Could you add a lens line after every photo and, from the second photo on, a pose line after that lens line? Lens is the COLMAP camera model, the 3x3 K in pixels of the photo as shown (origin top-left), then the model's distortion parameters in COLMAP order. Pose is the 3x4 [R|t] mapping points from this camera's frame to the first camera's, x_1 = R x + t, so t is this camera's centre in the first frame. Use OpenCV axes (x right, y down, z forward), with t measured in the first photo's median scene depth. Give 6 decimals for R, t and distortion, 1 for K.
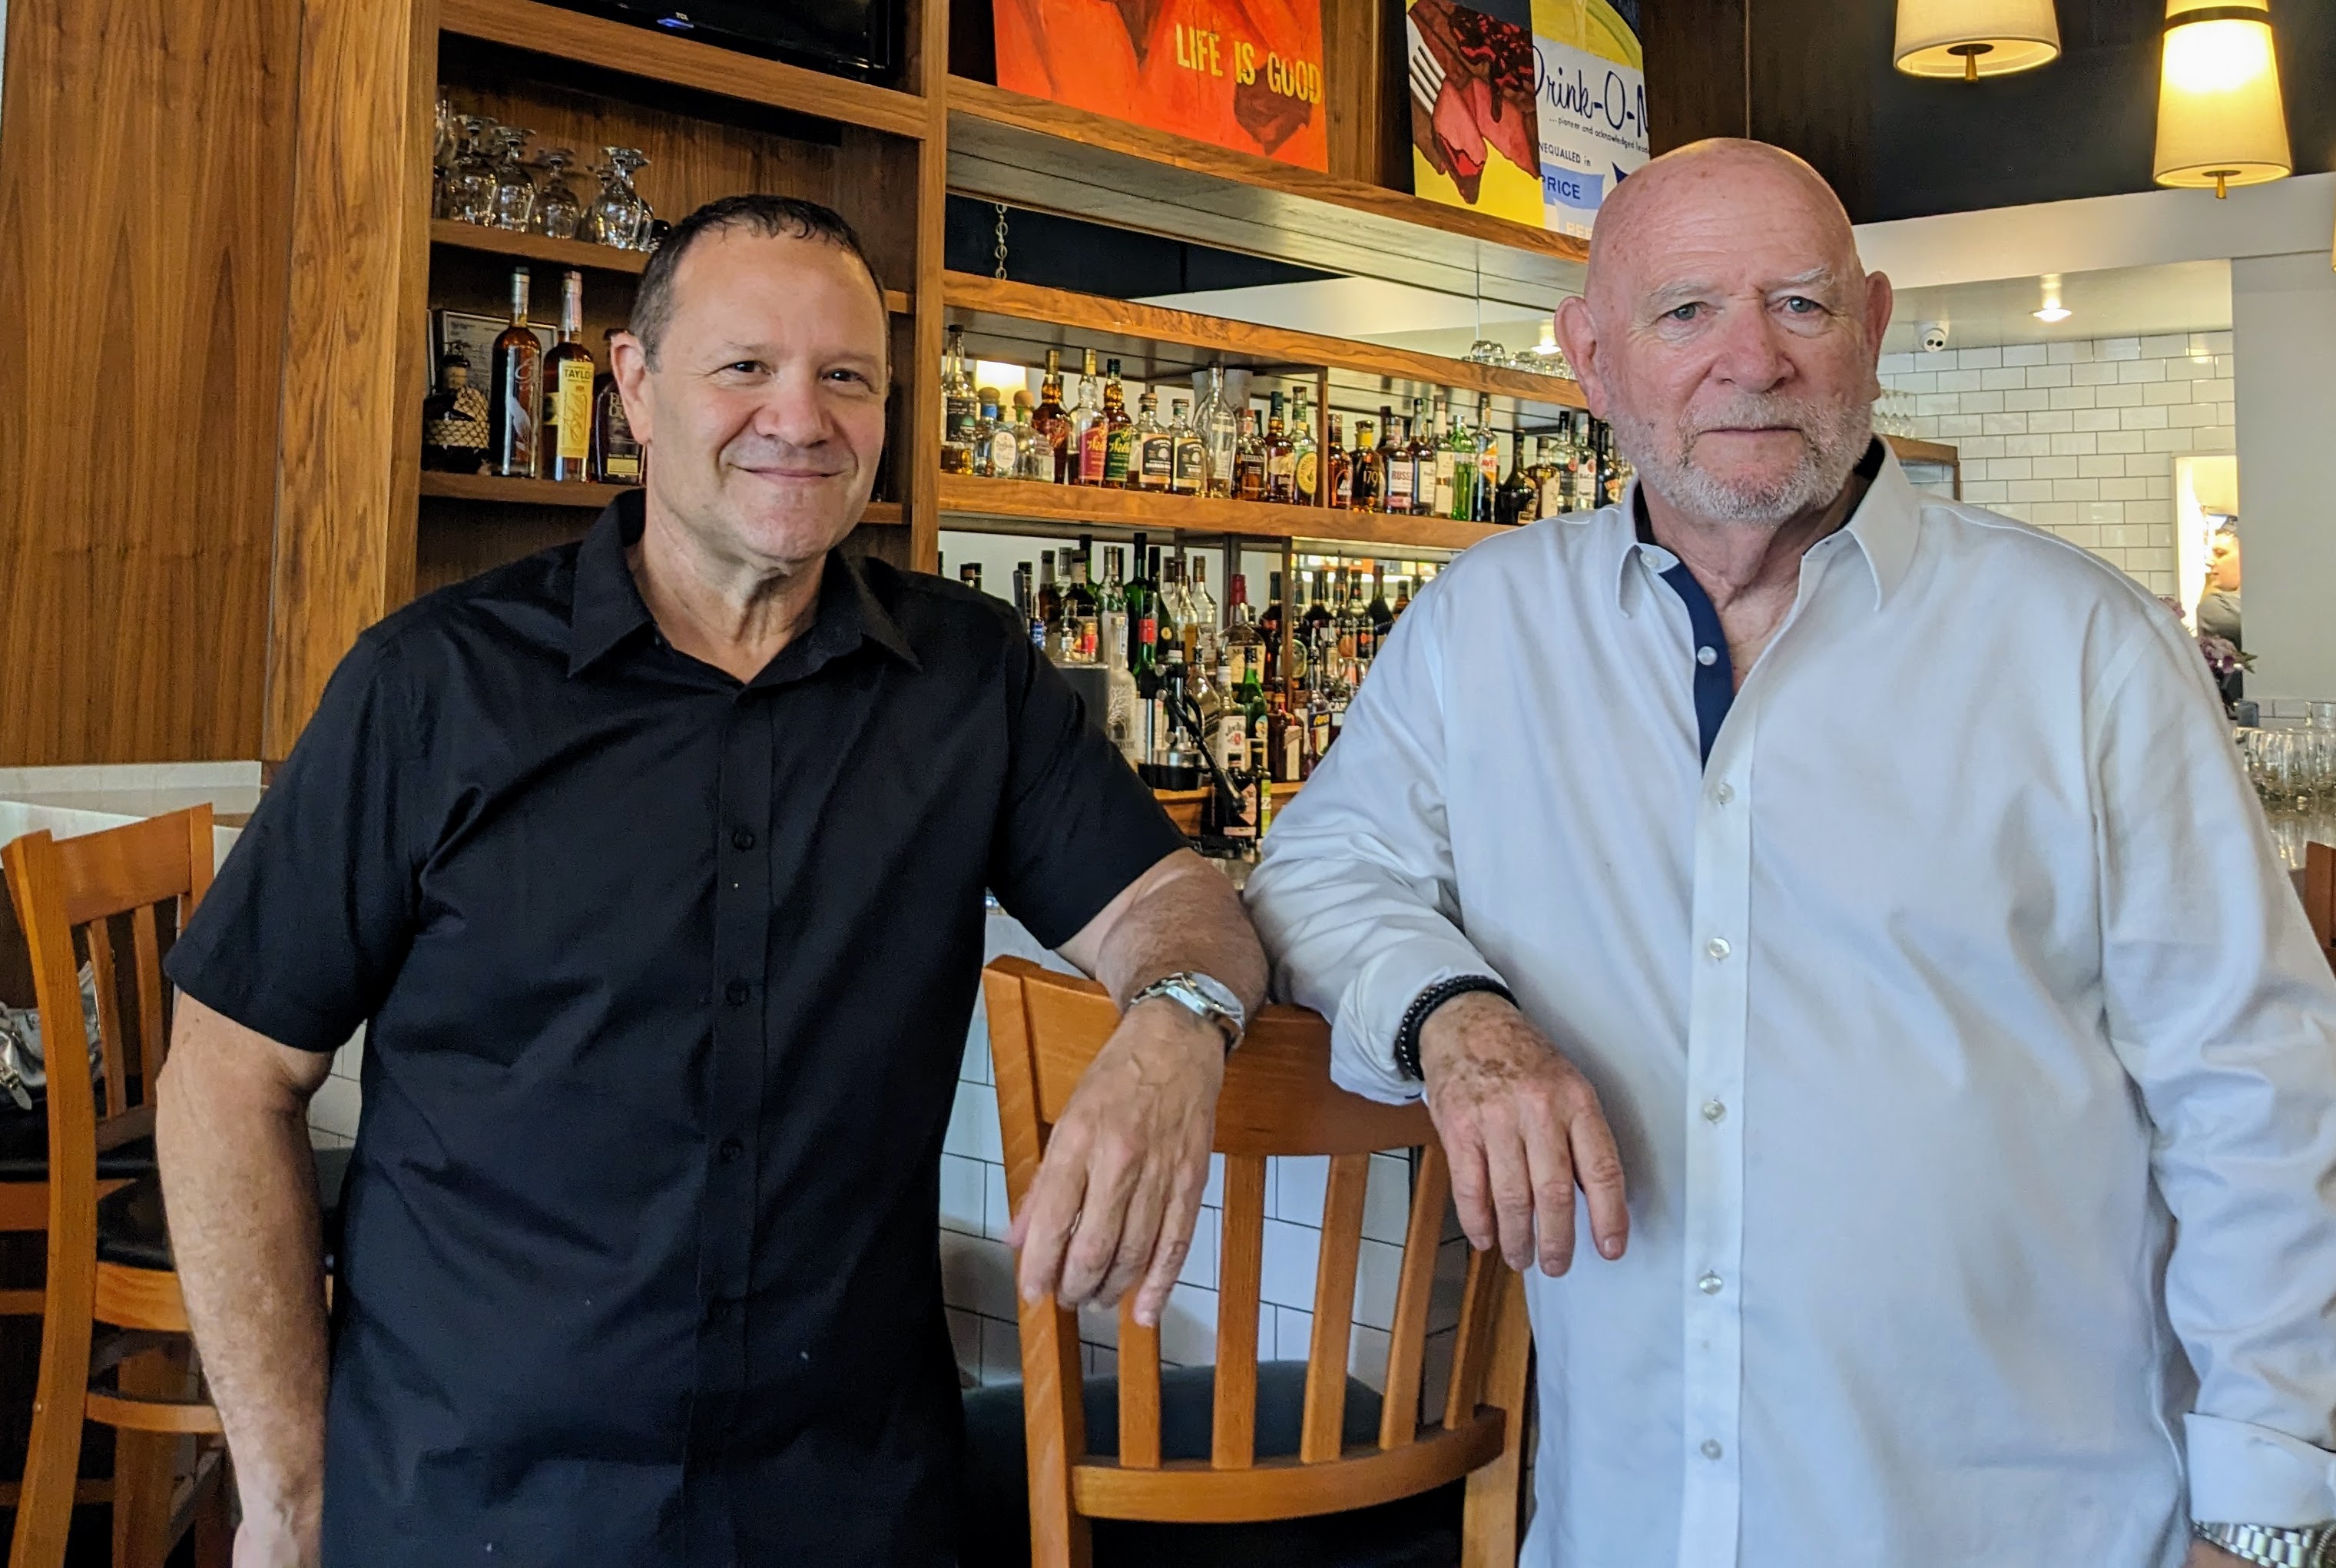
lens RADIAL K [[2880.9, 0, 1168.0], [0, 2880.9, 784.0], [0, 0, 1]] dist [-0.234536, 0.031155]
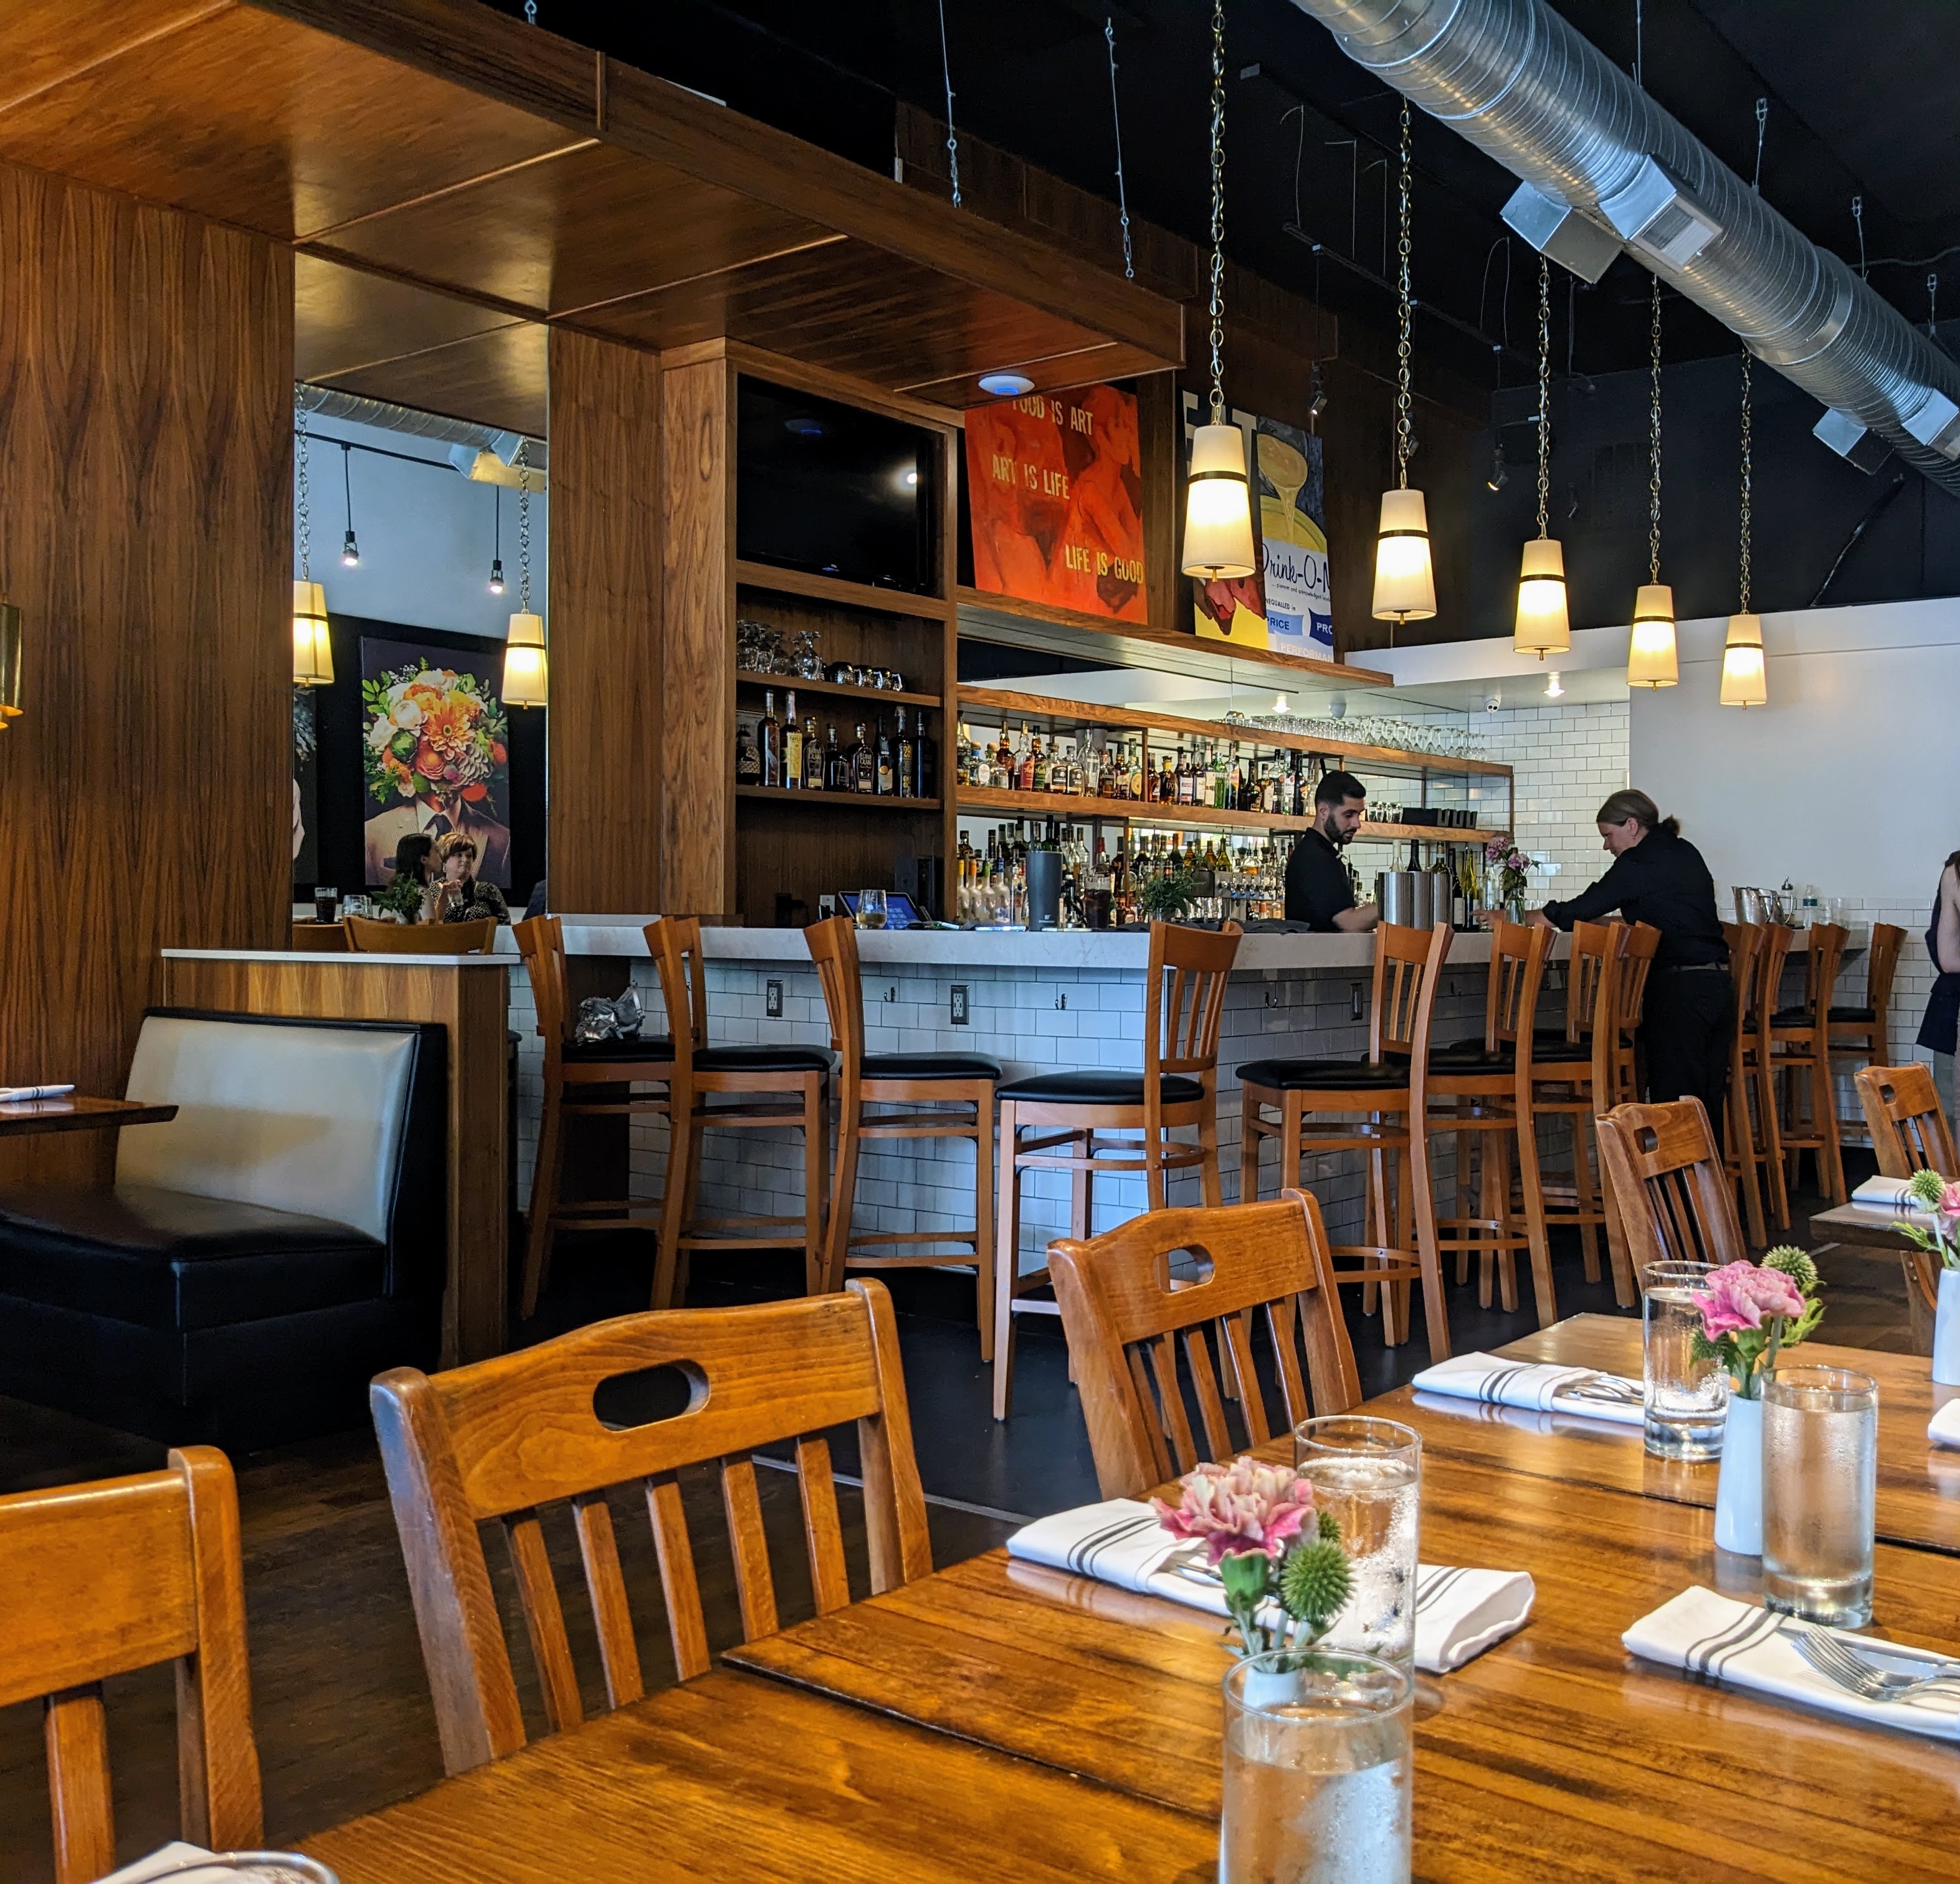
lens RADIAL K [[2064.4, 0, 980.0], [0, 2064.4, 942.0], [0, 0, 1]] dist [-0.331810, 0.003672]
pose [[0.999503, -0.002816, -0.031387, -0.012799], [0.001867, 0.999542, -0.030219, 0.037650], [0.031458, 0.030145, 0.999050, -0.362335]]
